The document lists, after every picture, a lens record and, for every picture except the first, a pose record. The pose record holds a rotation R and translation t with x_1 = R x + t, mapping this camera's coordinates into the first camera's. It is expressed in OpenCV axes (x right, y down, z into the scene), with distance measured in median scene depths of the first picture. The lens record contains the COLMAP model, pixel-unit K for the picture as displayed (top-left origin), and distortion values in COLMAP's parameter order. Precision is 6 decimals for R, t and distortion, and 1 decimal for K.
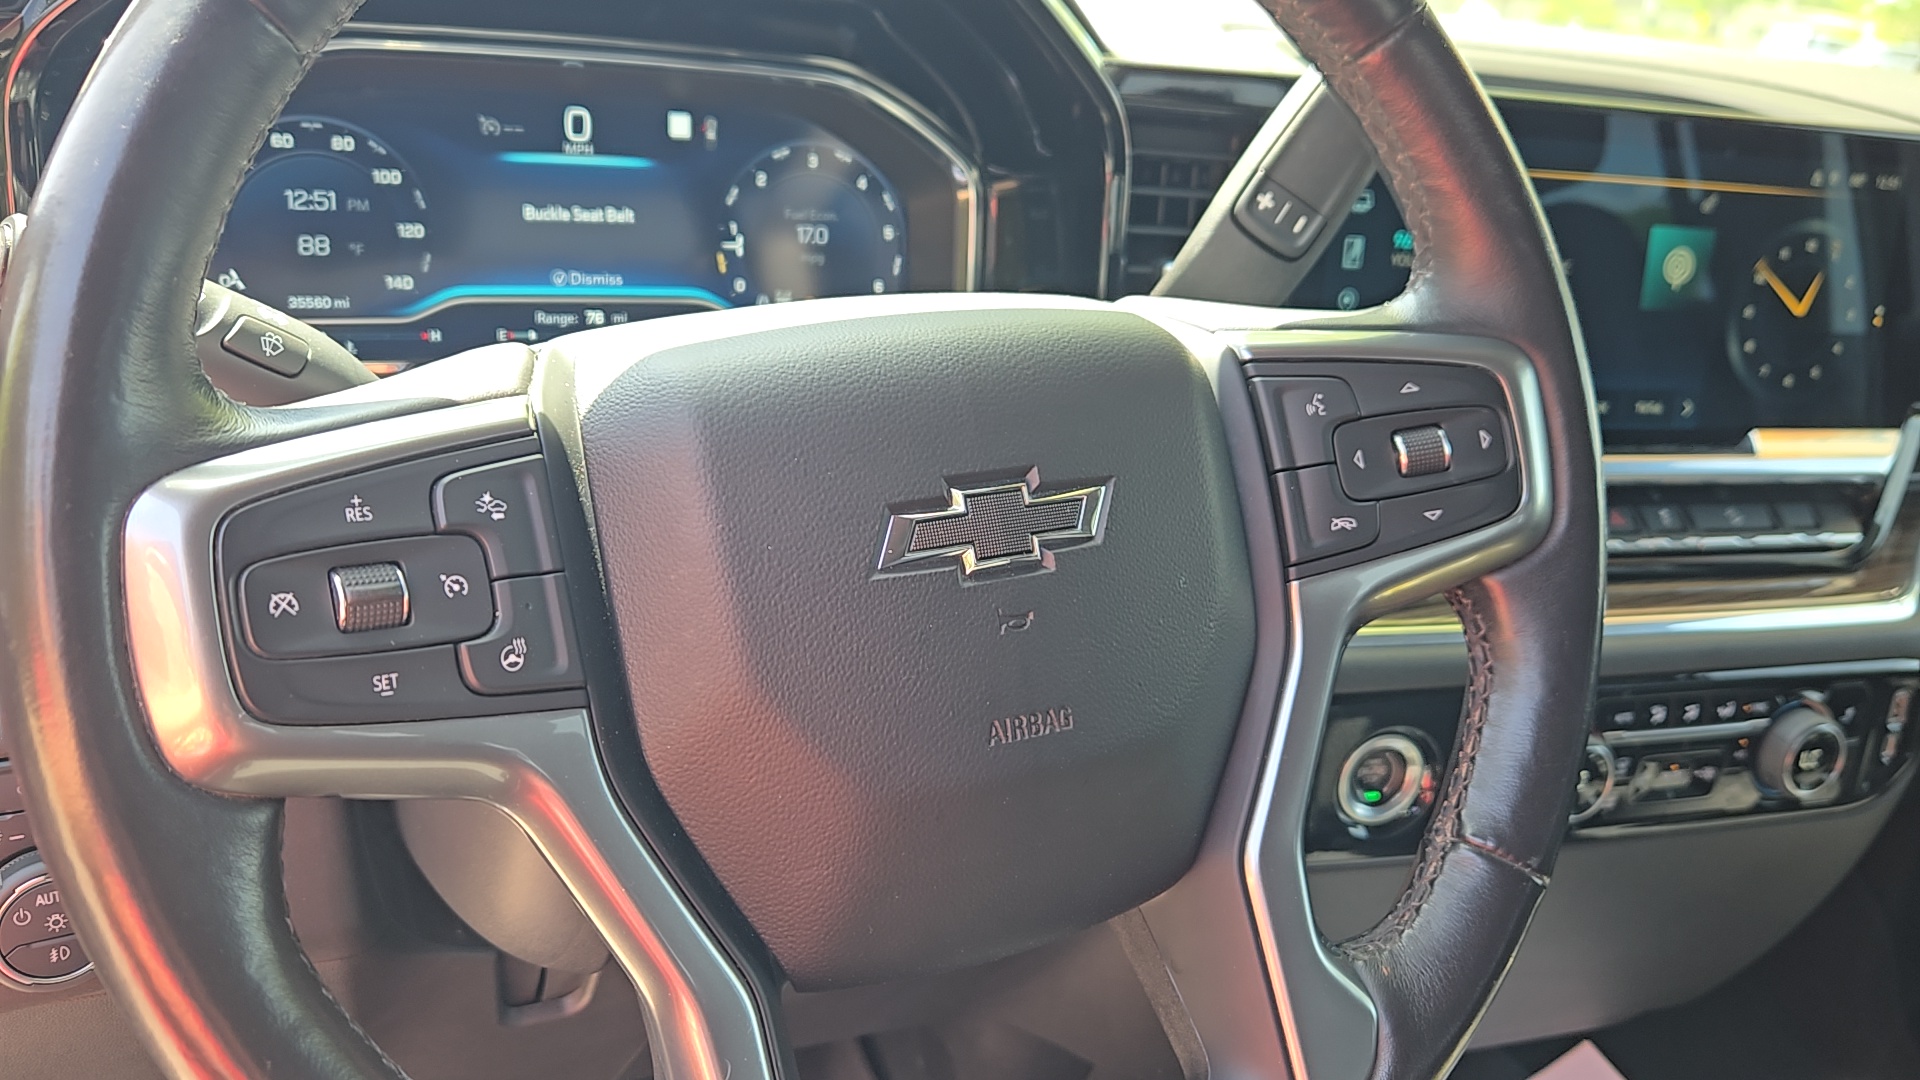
lens RADIAL K [[1622.3, 0, 945.8], [0, 1622.3, 540.5], [0, 0, 1]] dist [0.003482, -0.004510]
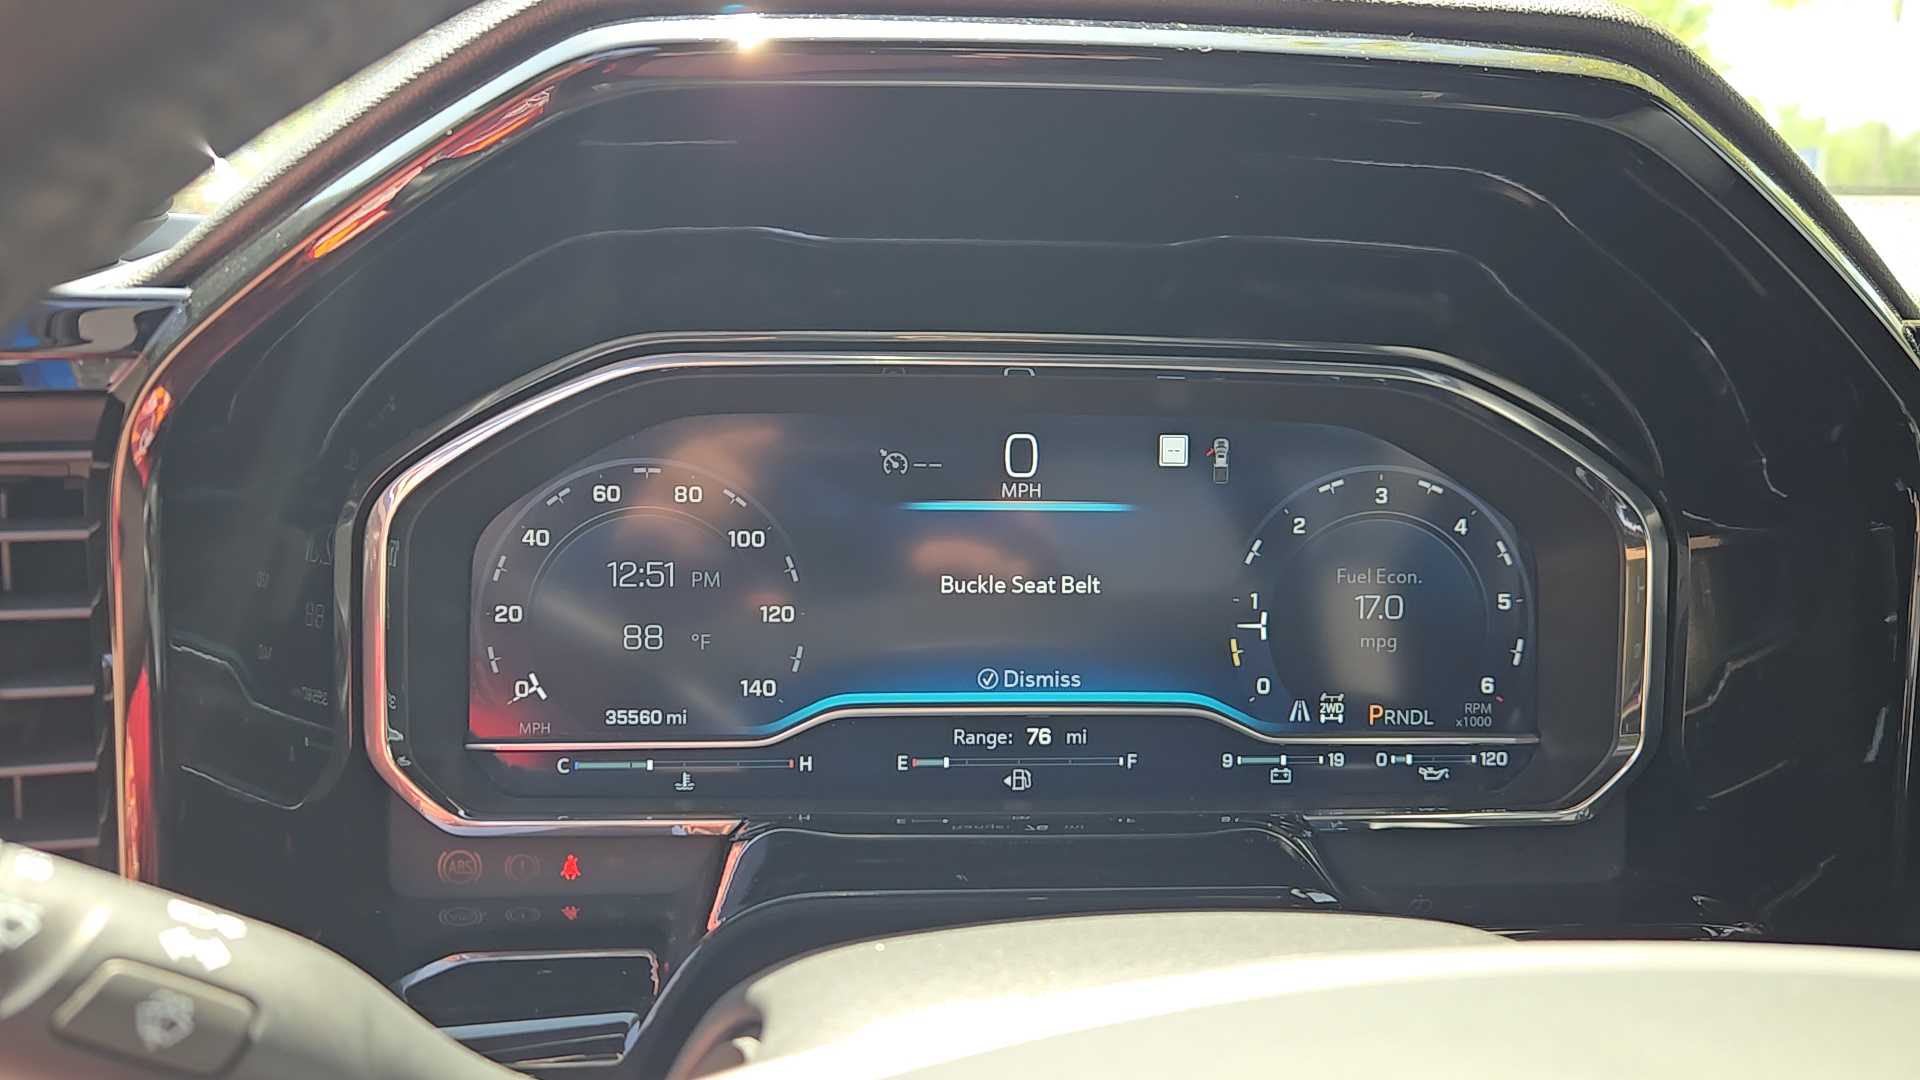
lens RADIAL K [[1622.9, 0, 955.2], [0, 1622.9, 530.9], [0, 0, 1]] dist [0.012461, 0.001727]
pose [[0.935869, -0.003597, -0.352329, -0.014331], [-0.051226, 0.987935, -0.146154, -0.131832], [0.348604, 0.154830, 0.924393, 0.390585]]
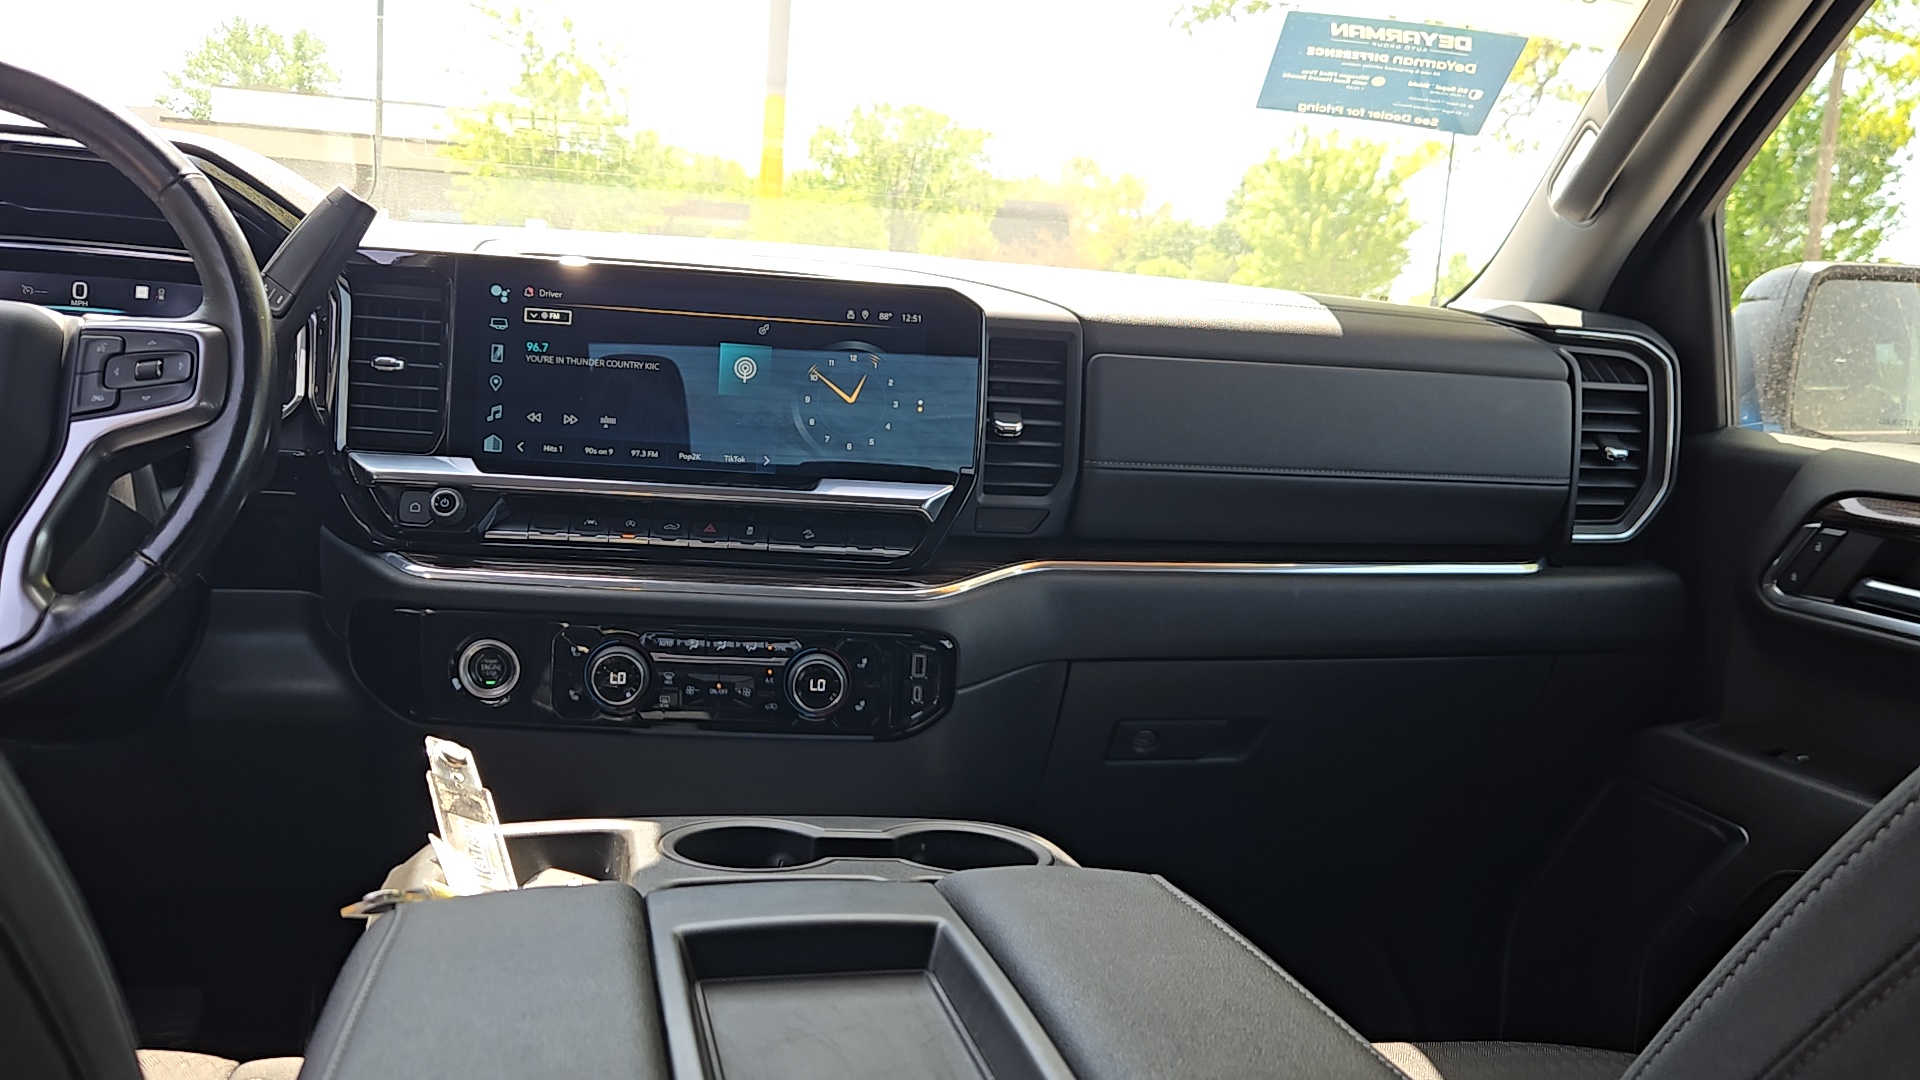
lens RADIAL K [[1622.3, 0, 945.8], [0, 1622.3, 540.5], [0, 0, 1]] dist [0.003482, -0.004510]
pose [[0.974408, -0.000943, -0.224786, 1.222024], [-0.046356, 0.977654, -0.205045, 0.378168], [0.219956, 0.210218, 0.952590, -0.516025]]
